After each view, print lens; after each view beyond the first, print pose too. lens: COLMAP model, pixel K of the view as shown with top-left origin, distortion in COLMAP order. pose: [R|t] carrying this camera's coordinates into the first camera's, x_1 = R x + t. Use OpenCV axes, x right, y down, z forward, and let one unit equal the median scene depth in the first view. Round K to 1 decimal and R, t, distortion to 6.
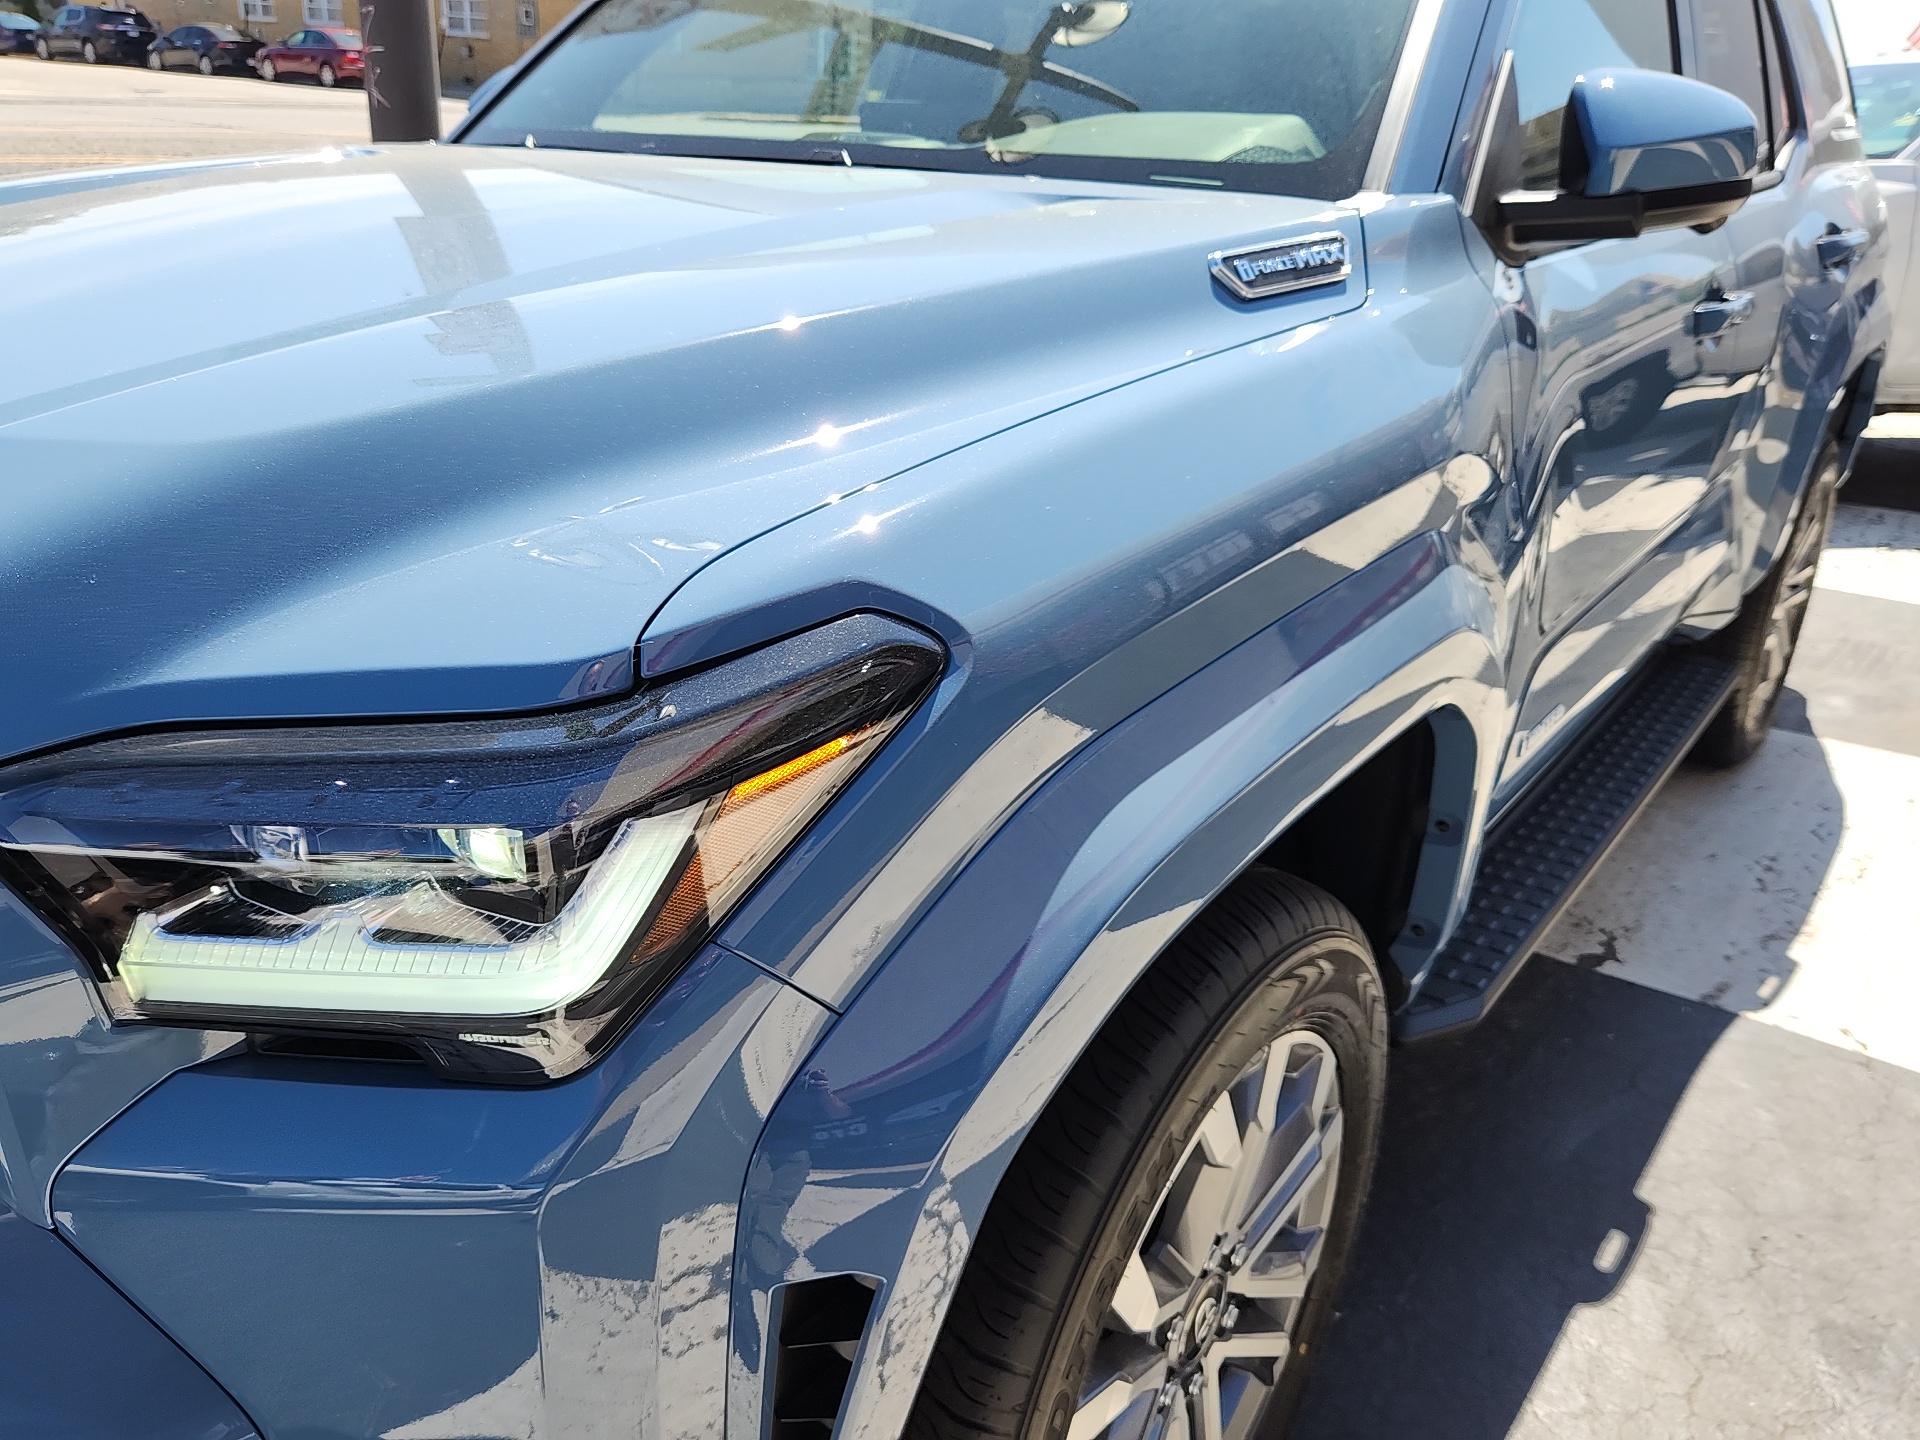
lens RADIAL K [[1508.8, 0, 951.1], [0, 1508.8, 725.7], [0, 0, 1]] dist [0.059659, -0.056993]
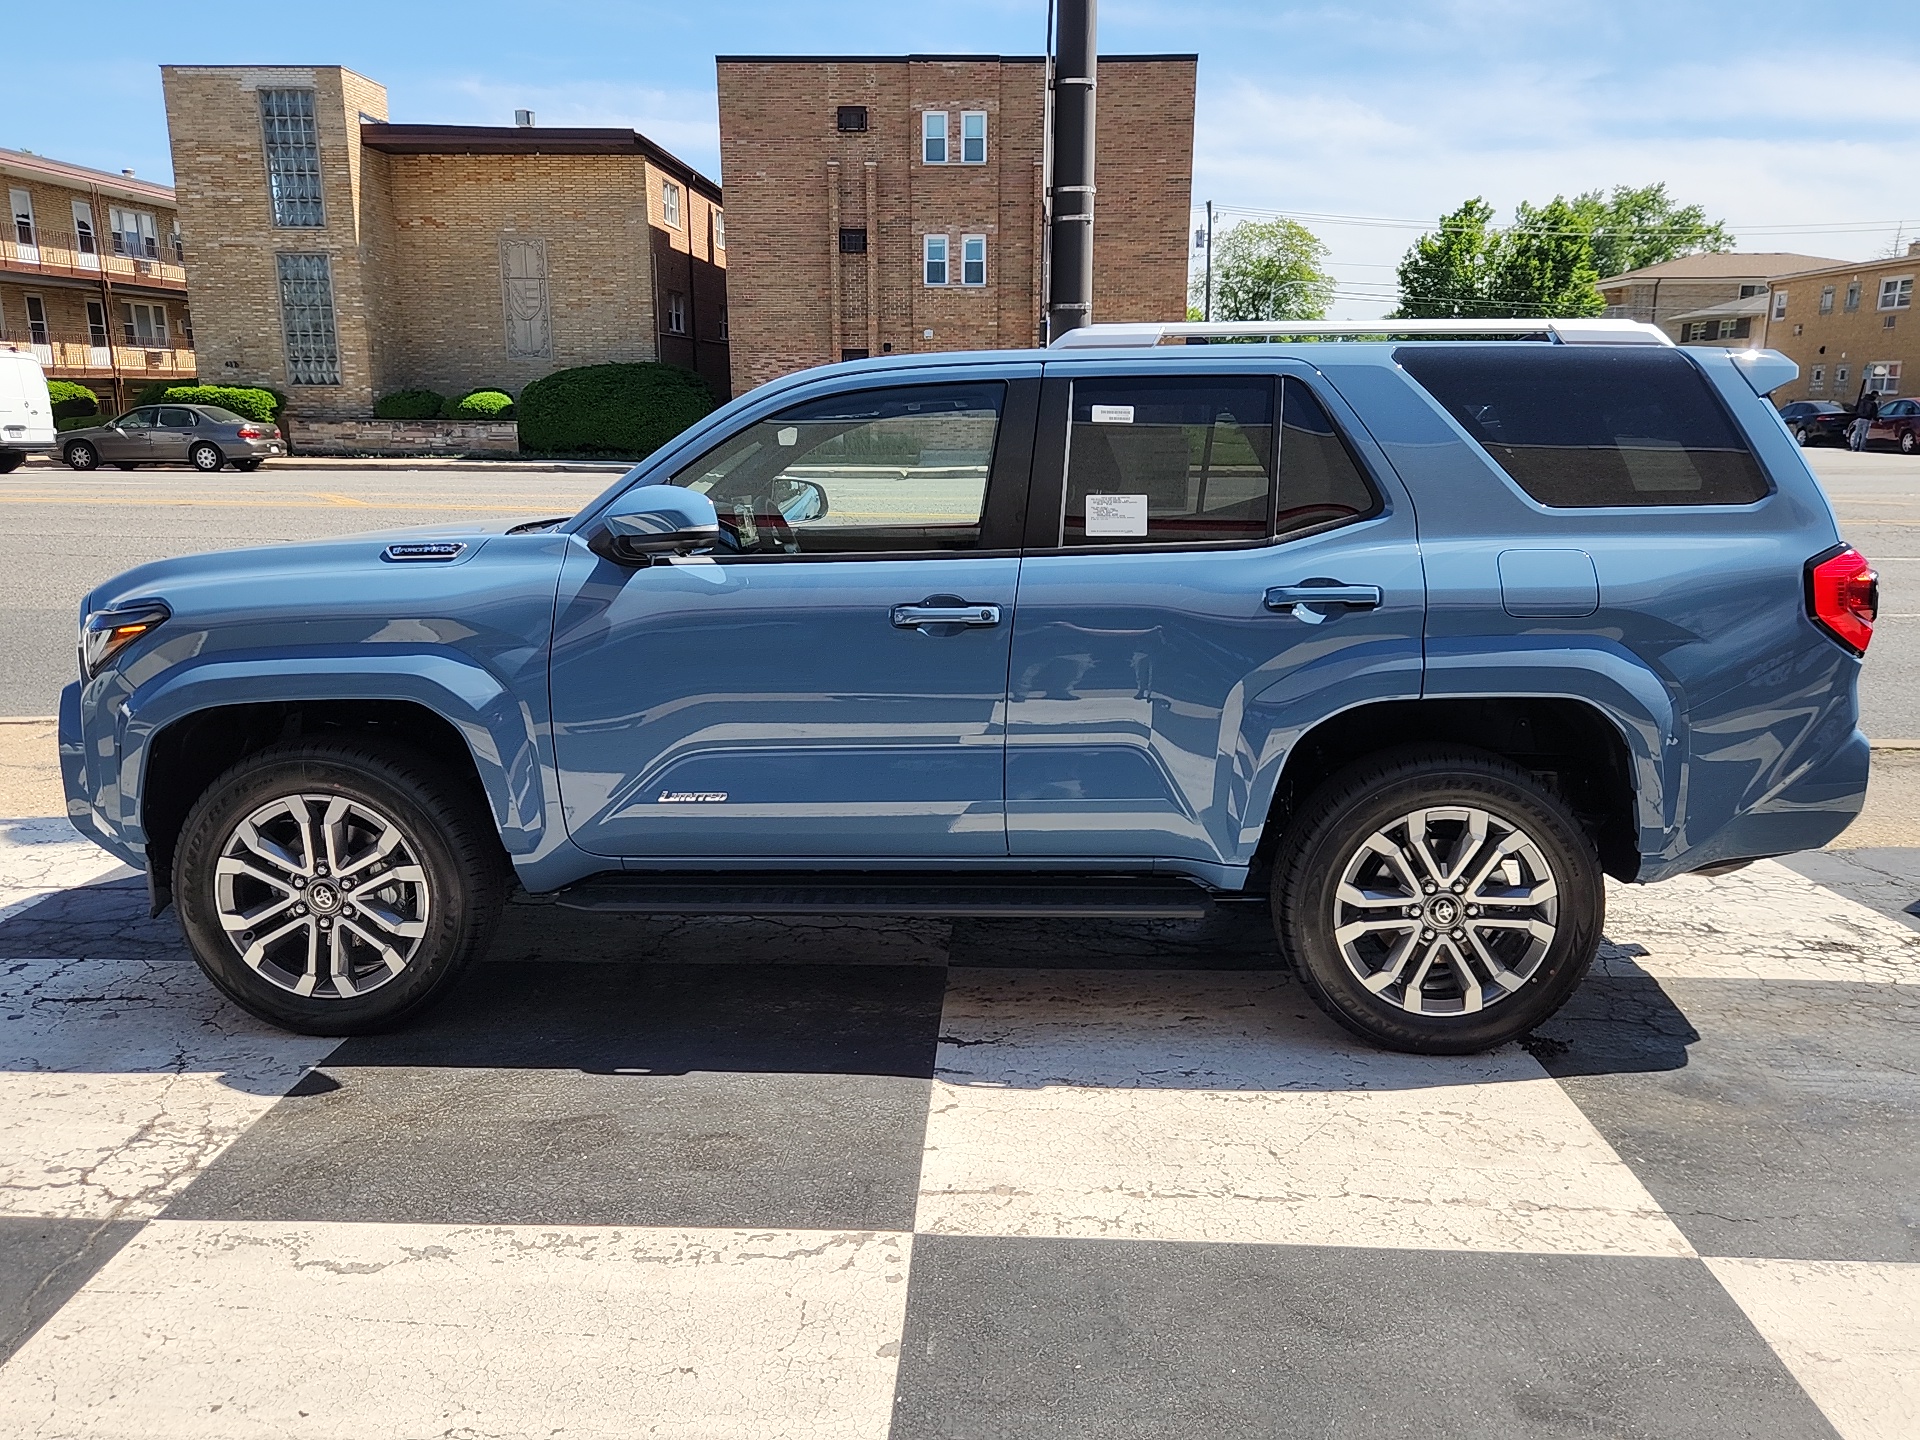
lens RADIAL K [[1475.2, 0, 968.8], [0, 1475.2, 757.1], [0, 0, 1]] dist [0.097726, -0.090018]
pose [[0.555593, 0.139042, -0.819746, 2.683353], [-0.297966, 0.953730, -0.040181, -0.096159], [0.776230, 0.266581, 0.571316, 0.214746]]
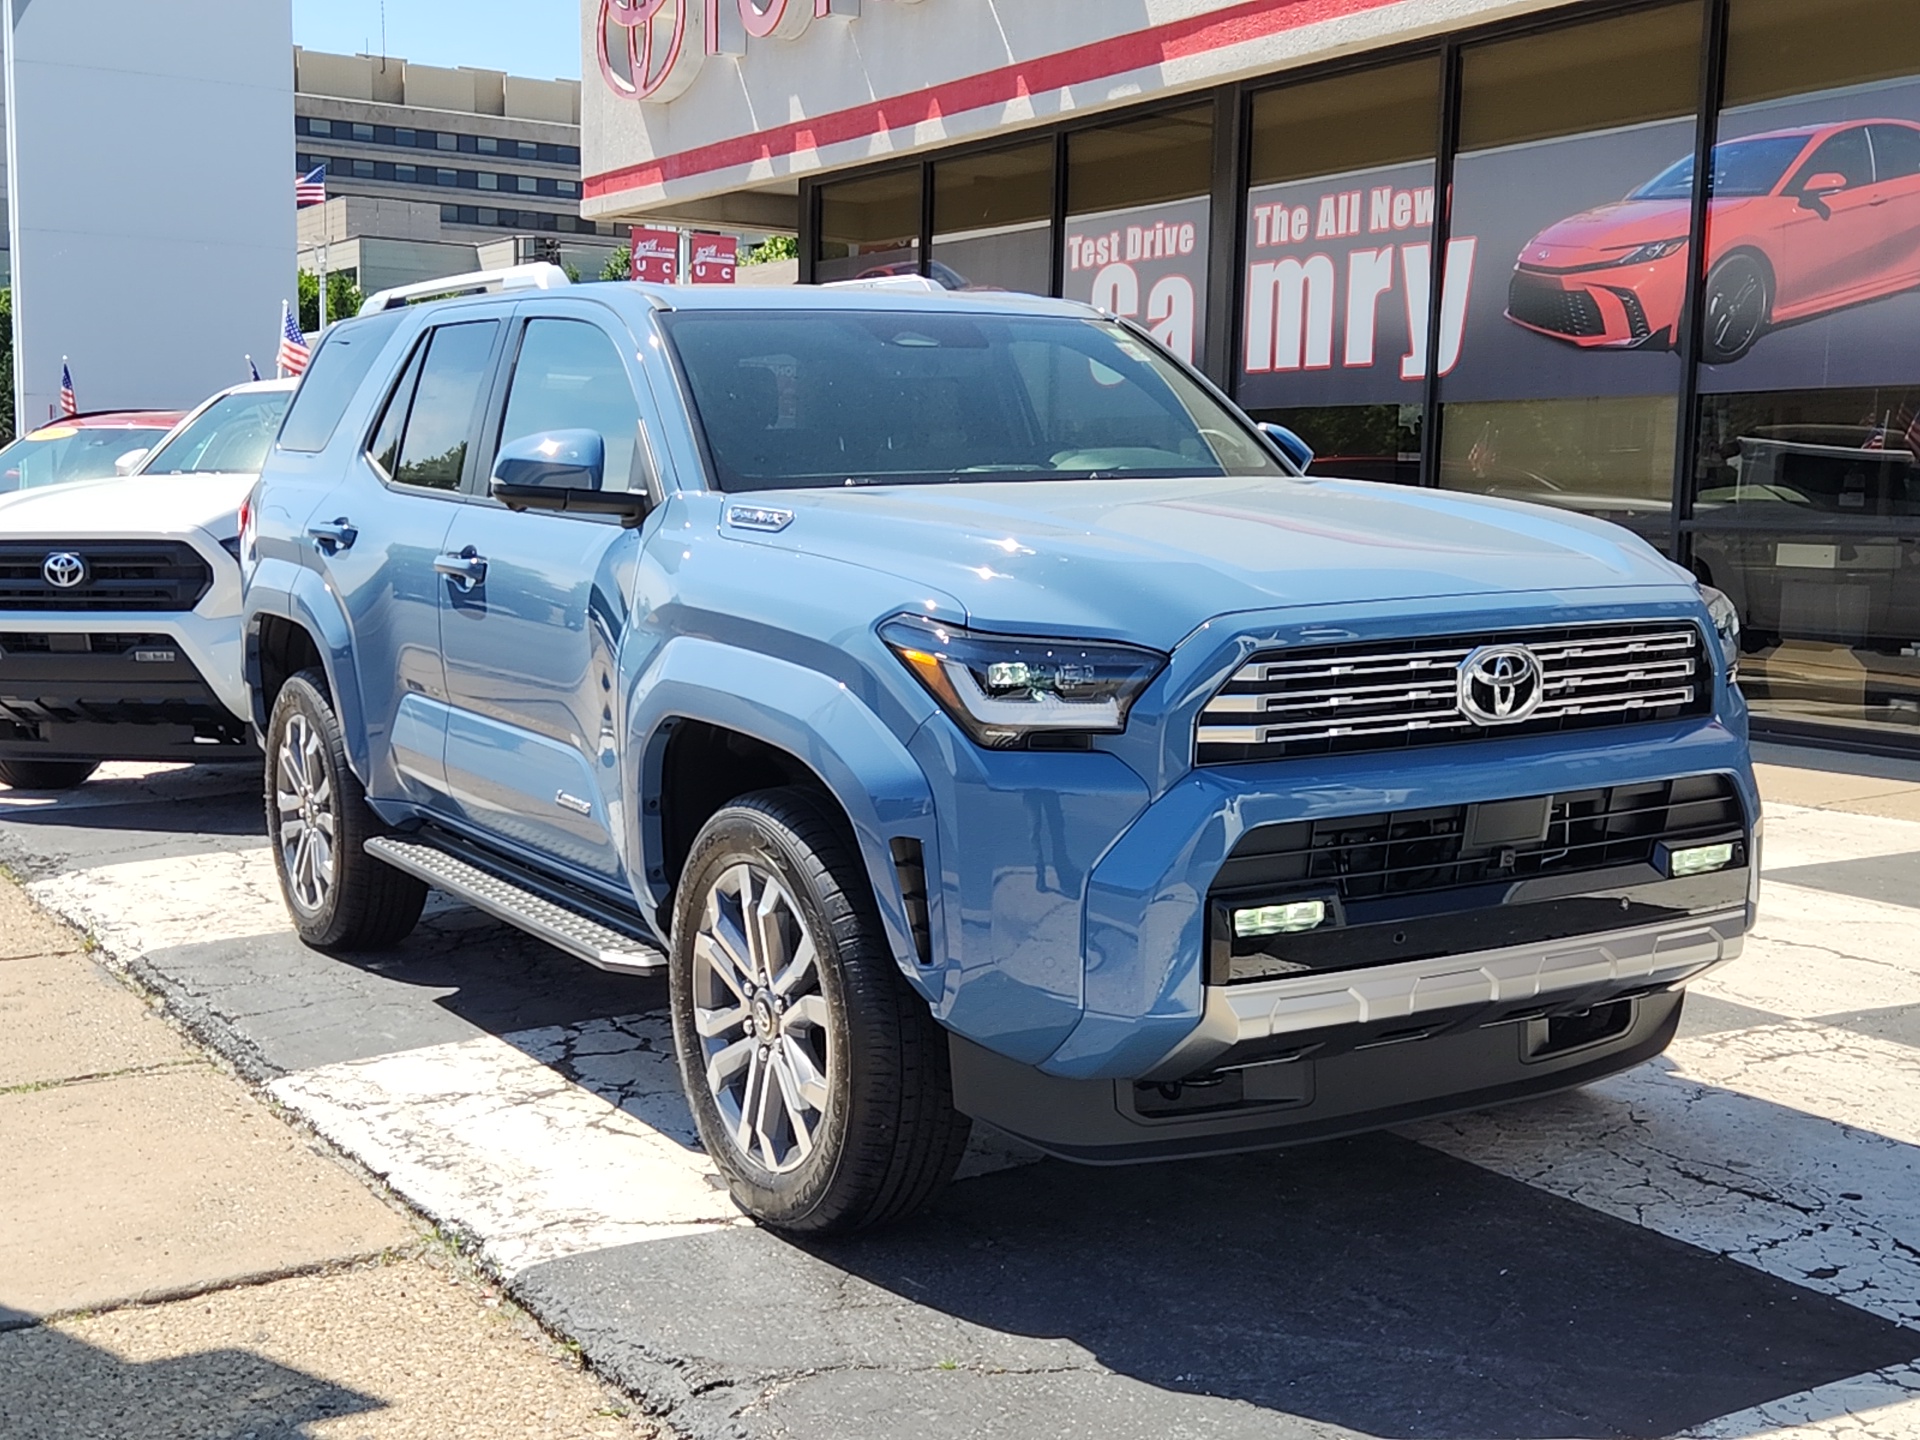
lens RADIAL K [[2364.9, 0, 964.0], [0, 2364.9, 771.8], [0, 0, 1]] dist [0.056946, 0.027195]
pose [[0.389866, -0.158804, 0.907075, -3.087477], [0.365165, 0.930923, 0.006029, -0.140456], [-0.845375, 0.328882, 0.420925, 0.087828]]
